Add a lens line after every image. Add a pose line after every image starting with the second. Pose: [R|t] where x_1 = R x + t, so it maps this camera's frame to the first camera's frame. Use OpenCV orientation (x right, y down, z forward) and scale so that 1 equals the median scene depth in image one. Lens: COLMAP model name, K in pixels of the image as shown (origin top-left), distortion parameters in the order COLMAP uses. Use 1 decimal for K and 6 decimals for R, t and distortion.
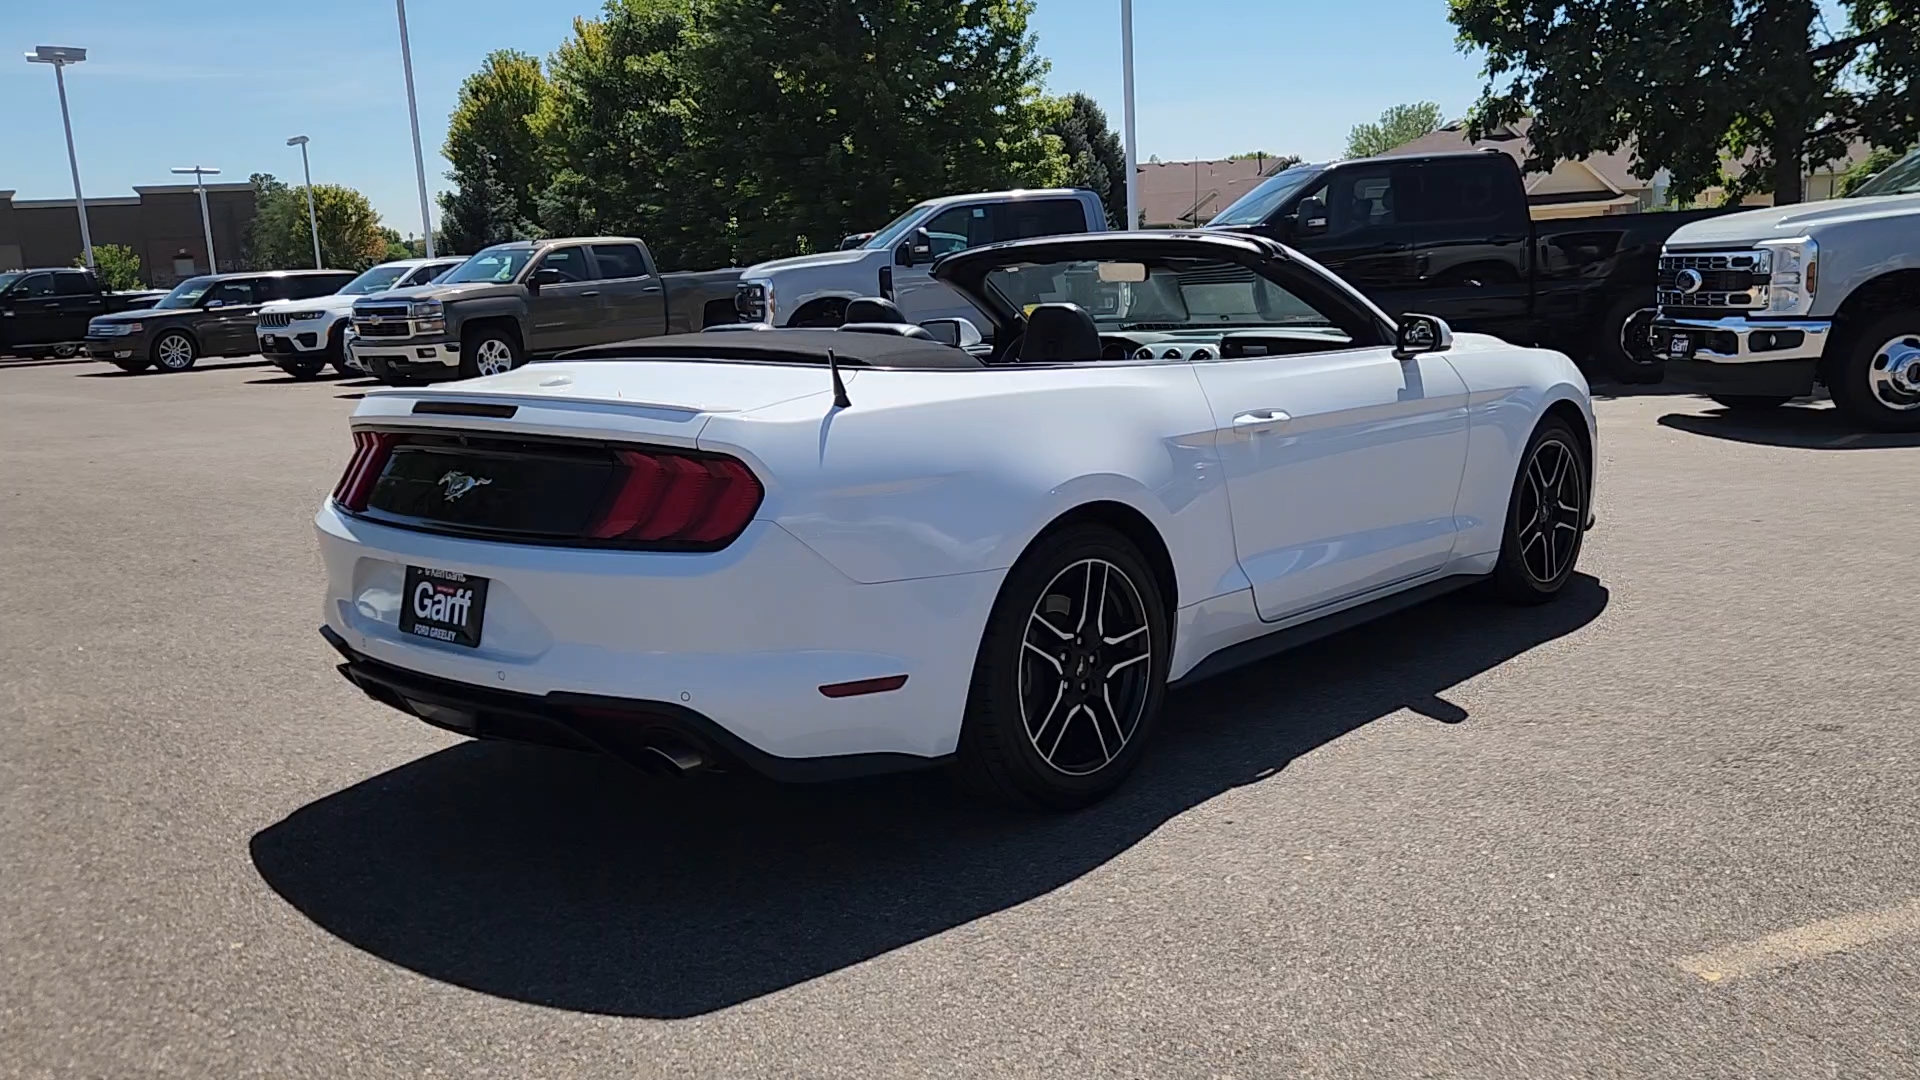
lens RADIAL K [[1622.0, 0, 948.0], [0, 1622.0, 539.3], [0, 0, 1]] dist [0.032961, -0.024648]
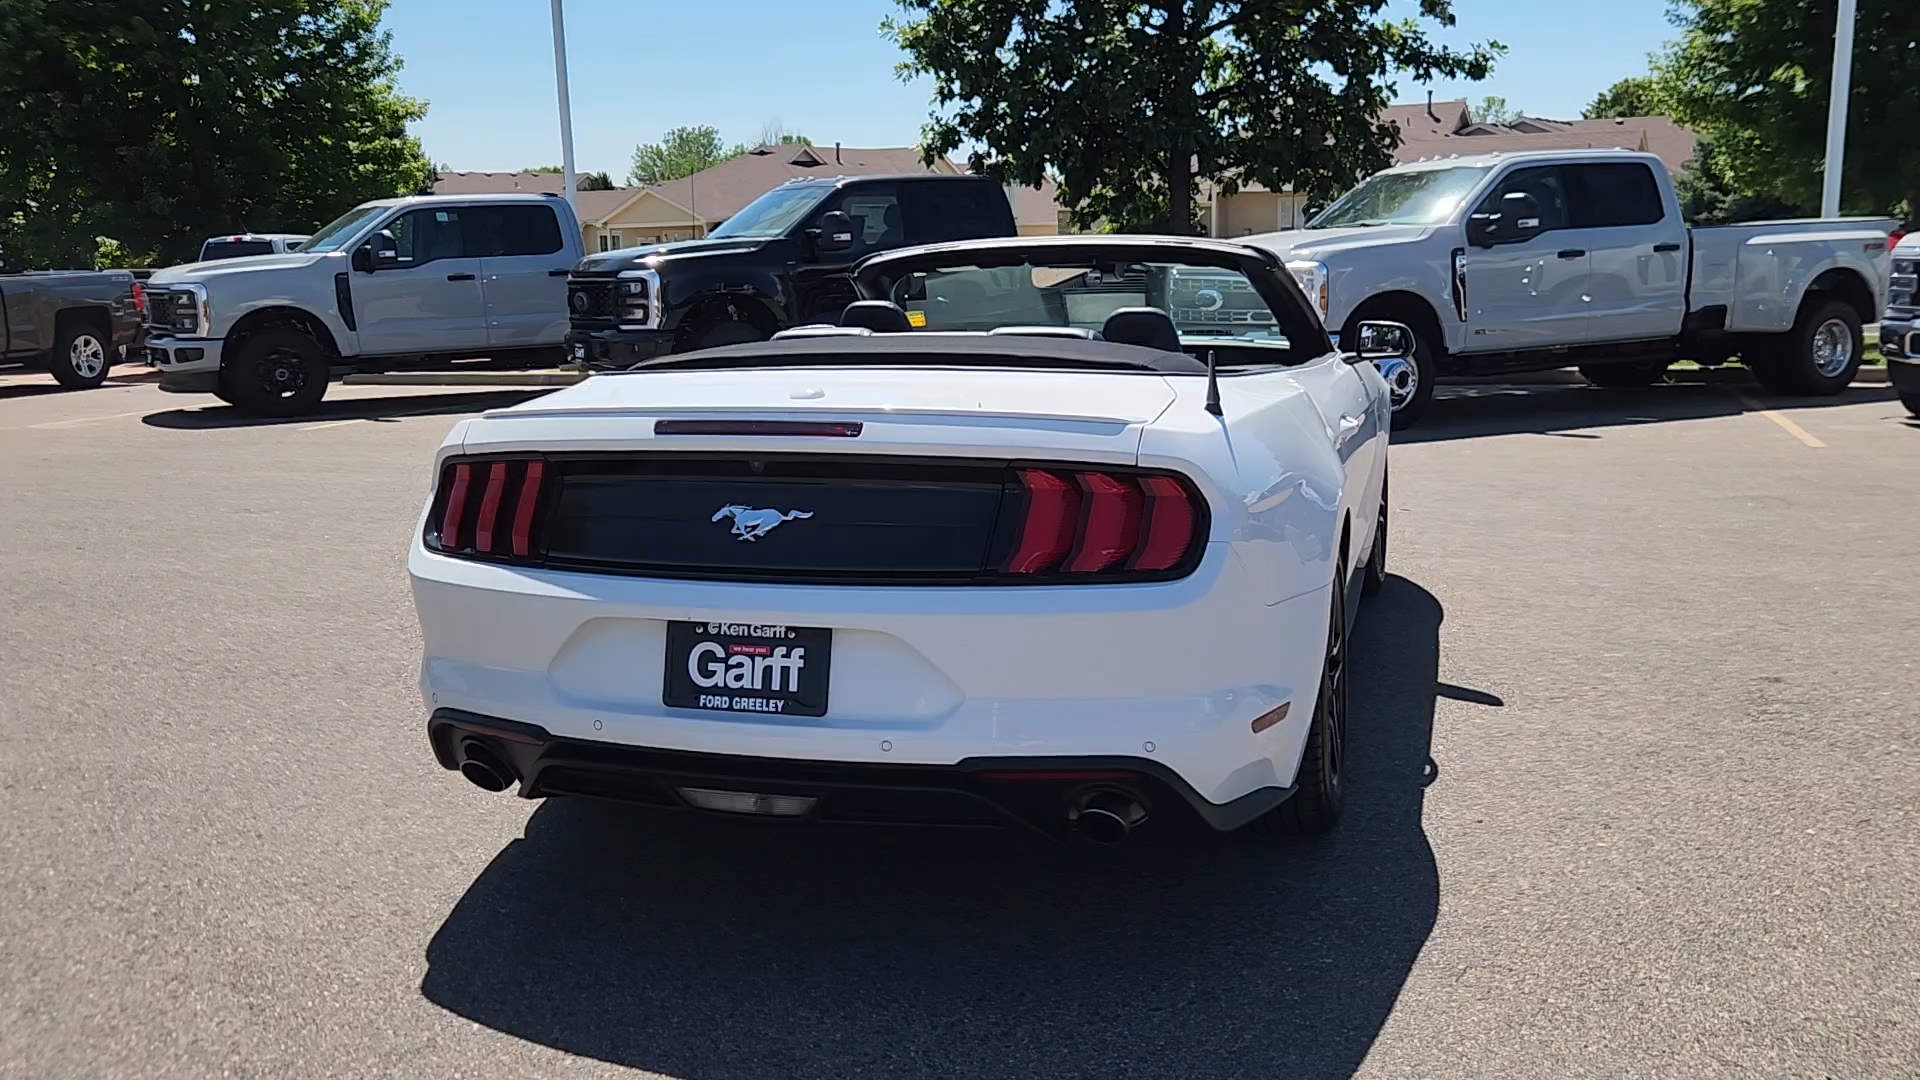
lens RADIAL K [[1622.0, 0, 946.0], [0, 1622.0, 543.8], [0, 0, 1]] dist [0.032961, -0.024648]
pose [[0.909784, -0.051153, 0.411918, -0.189256], [0.054144, 0.998523, 0.004414, -0.006954], [-0.411536, 0.018287, 0.911210, 0.074535]]
